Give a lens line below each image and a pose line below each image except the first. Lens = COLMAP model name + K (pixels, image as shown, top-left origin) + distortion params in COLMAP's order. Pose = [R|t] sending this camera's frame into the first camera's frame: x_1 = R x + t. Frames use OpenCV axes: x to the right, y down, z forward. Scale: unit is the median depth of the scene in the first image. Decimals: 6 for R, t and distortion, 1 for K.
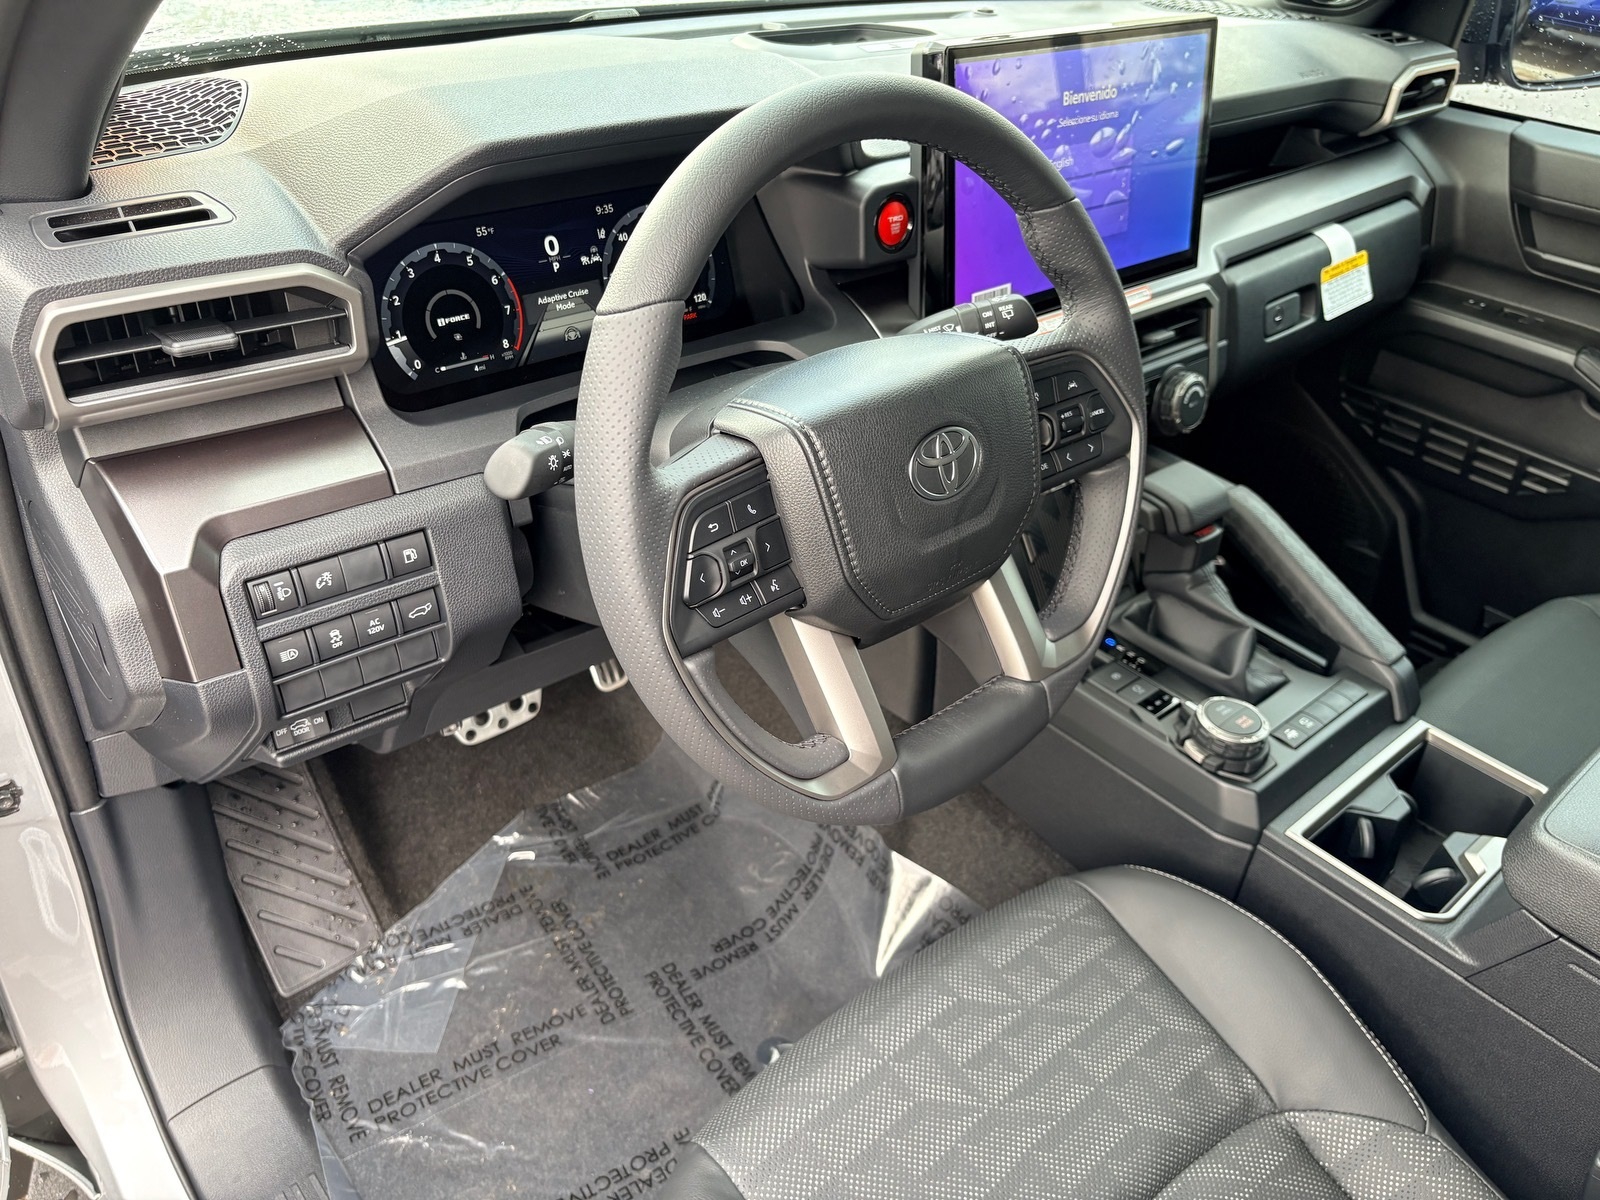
lens RADIAL K [[1243.4, 0, 826.8], [0, 1243.4, 593.5], [0, 0, 1]] dist [0.039525, -0.009841]
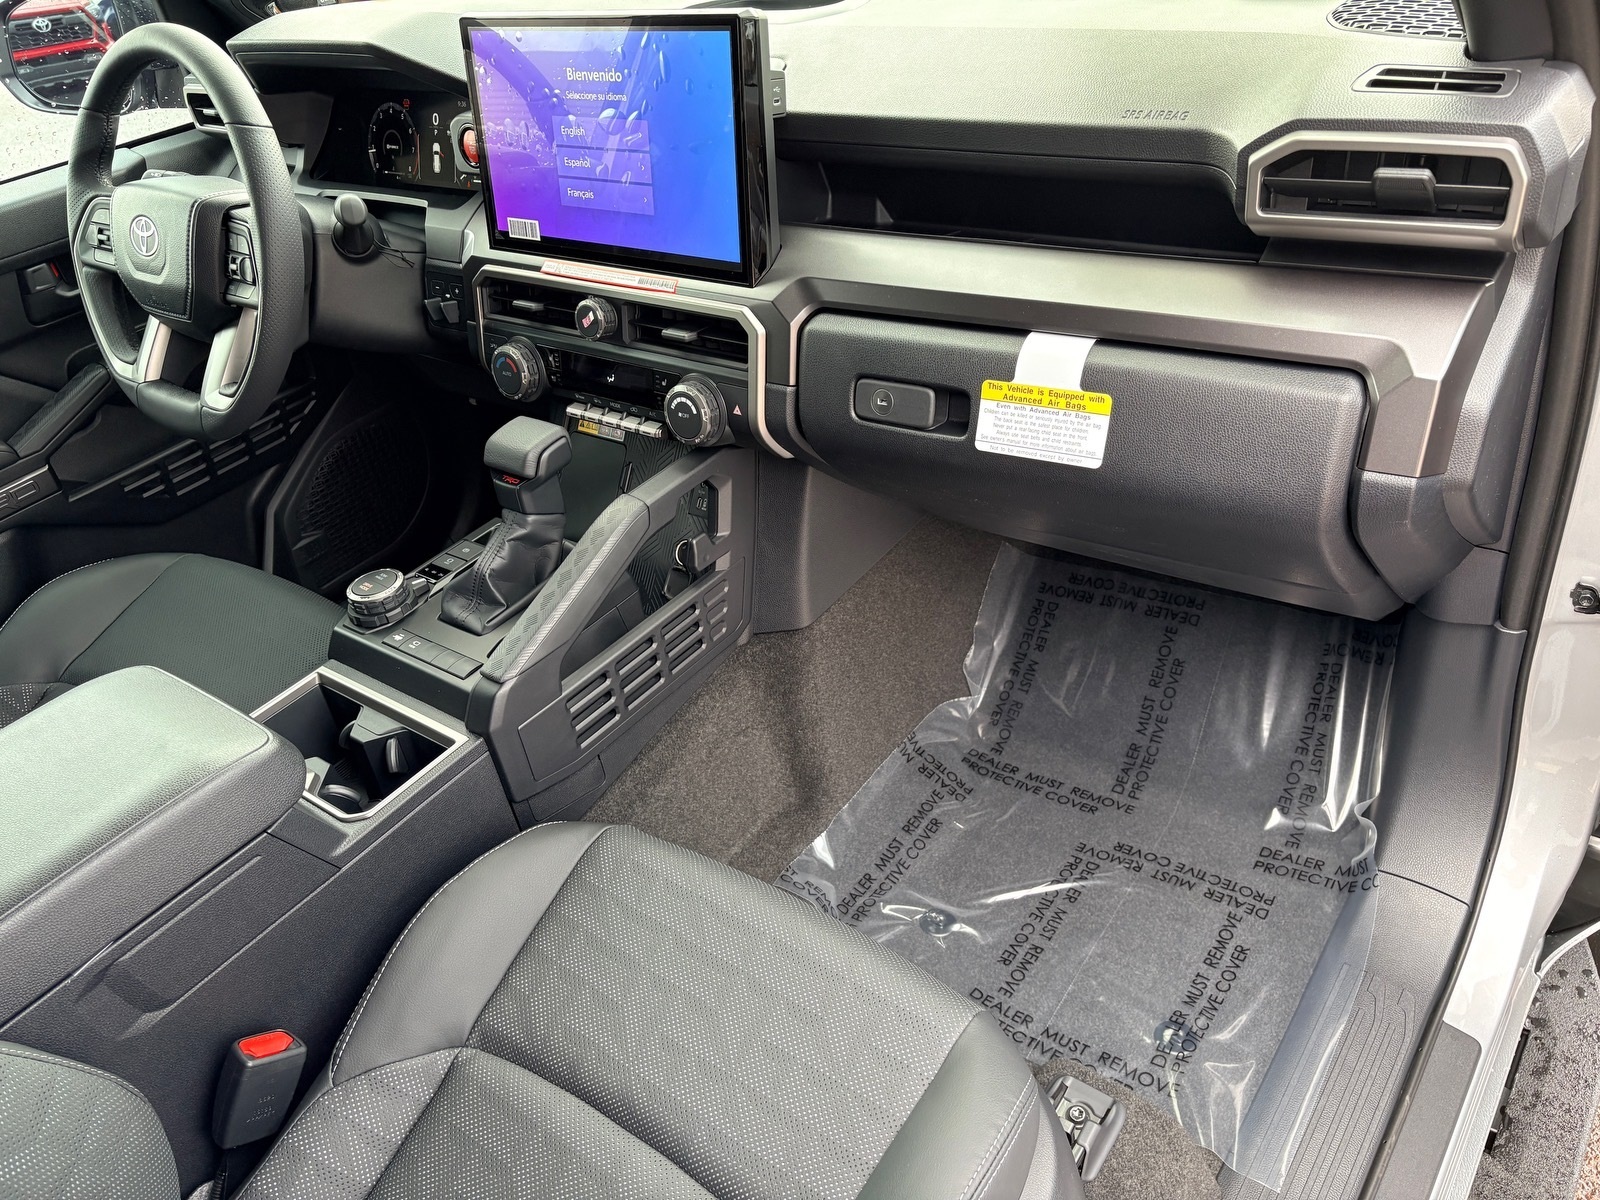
lens RADIAL K [[1243.4, 0, 789.0], [0, 1243.4, 612.0], [0, 0, 1]] dist [0.039525, -0.009841]
pose [[0.159799, 0.481151, -0.861950, 1.388504], [-0.414077, 0.825310, 0.383932, -0.492659], [0.896105, 0.295562, 0.331118, 0.913223]]
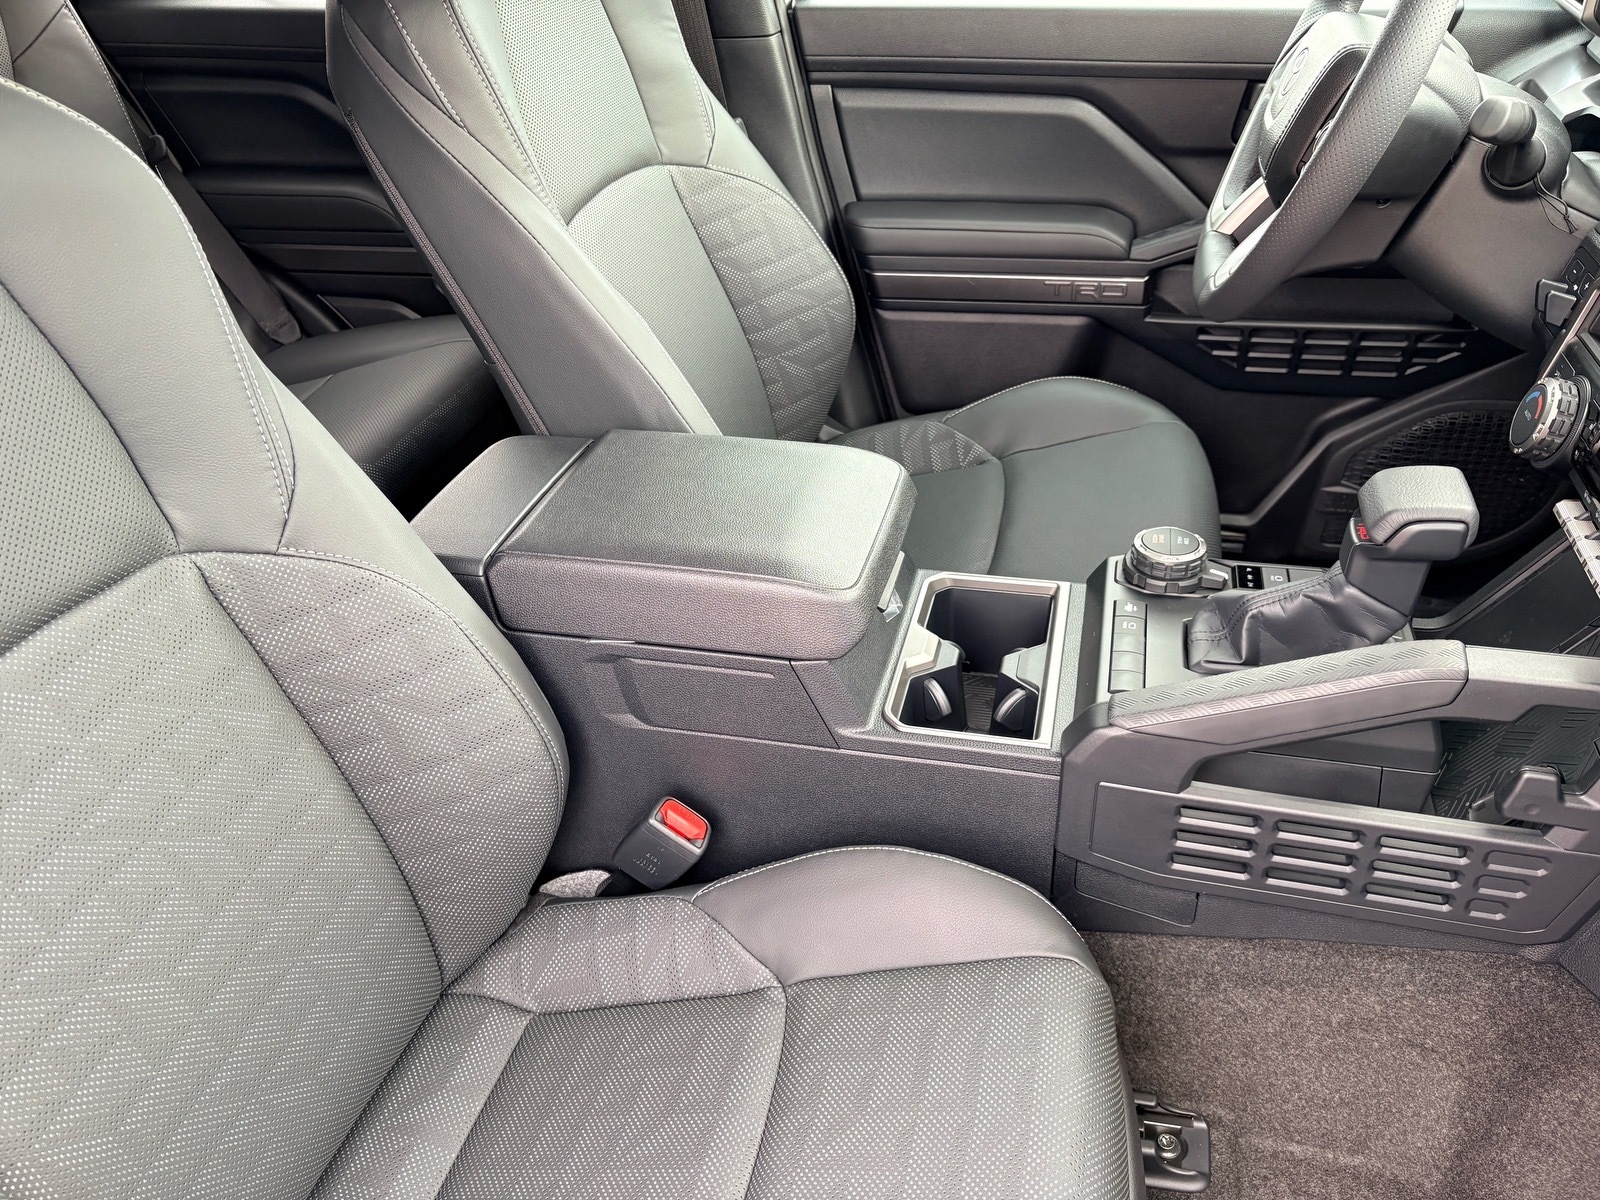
lens RADIAL K [[1243.4, 0, 797.6], [0, 1243.4, 611.6], [0, 0, 1]] dist [0.039525, -0.009841]
pose [[-0.835378, 0.262853, -0.482754, 1.017532], [-0.325204, 0.471714, 0.819590, -0.568403], [0.443154, 0.841661, -0.308579, 1.157432]]
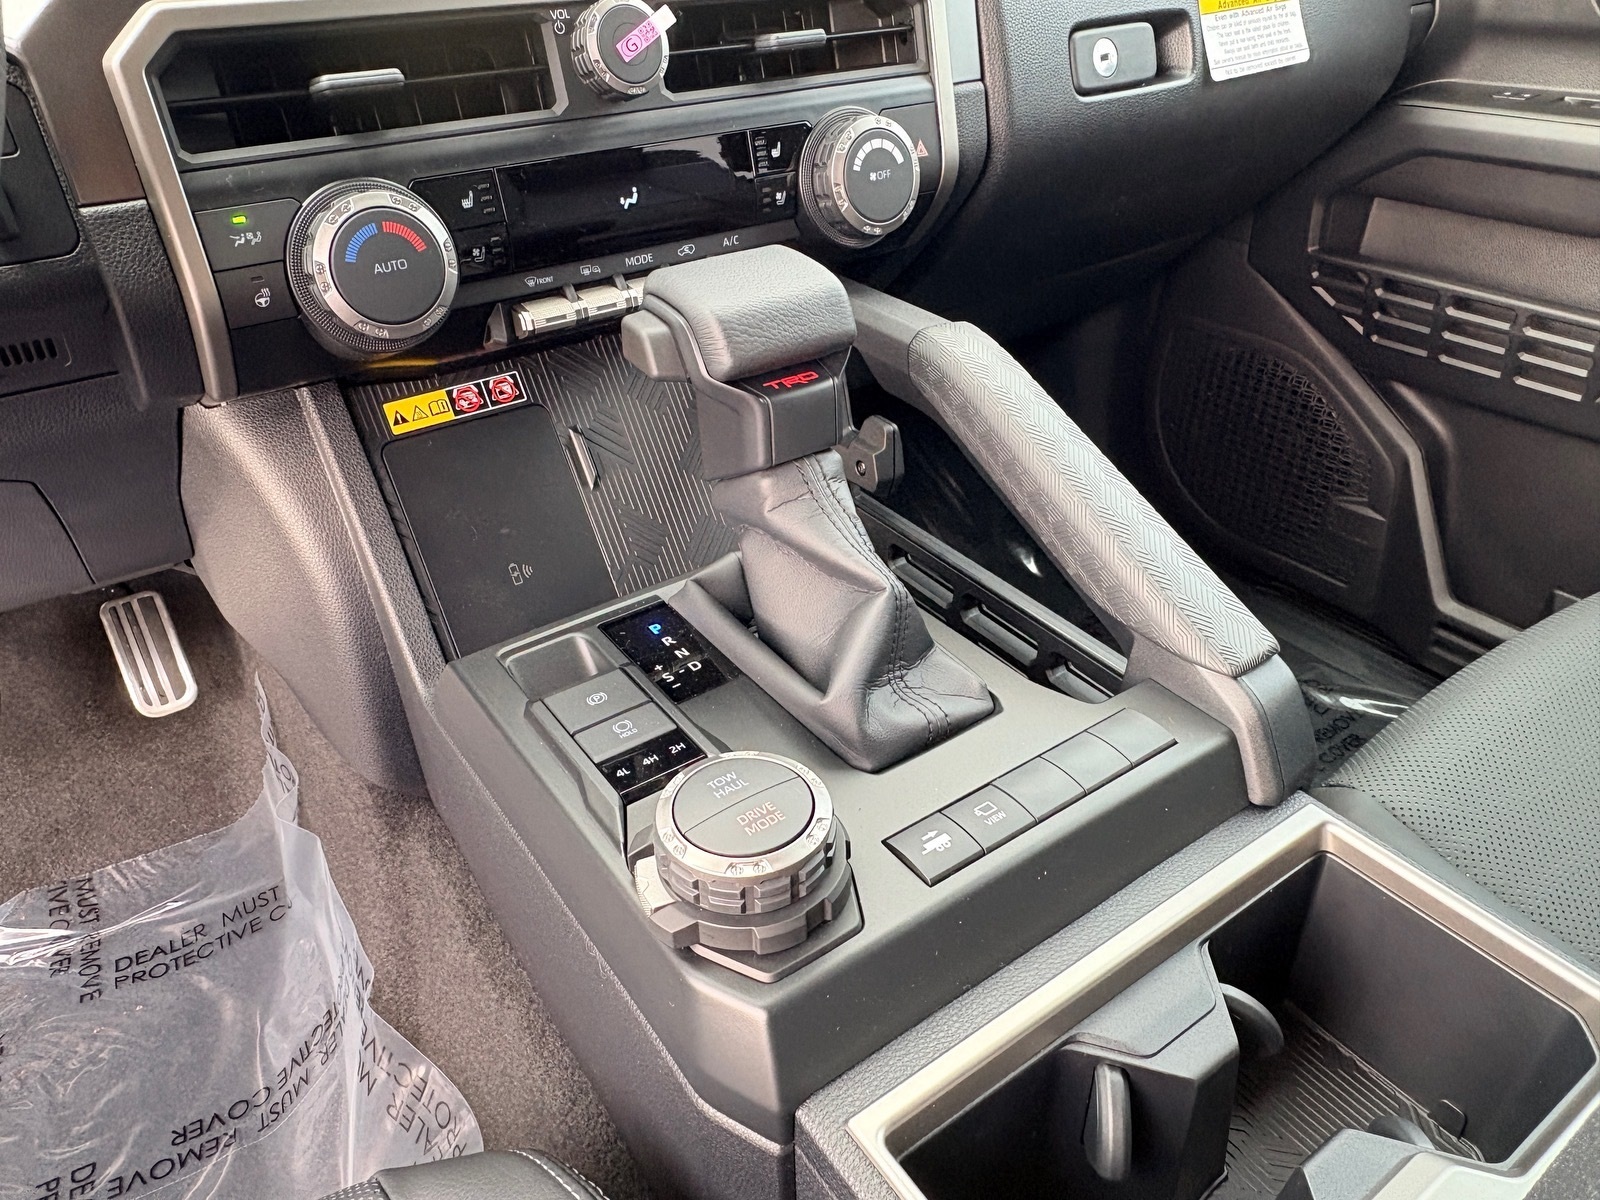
lens RADIAL K [[1116.9, 0, 773.5], [0, 1116.9, 592.9], [0, 0, 1]] dist [-0.005613, -0.001529]
pose [[0.985998, -0.013057, -0.166247, 0.371340], [0.008475, 0.999565, -0.028242, 0.040080], [0.166544, 0.026438, 0.985680, 0.616004]]
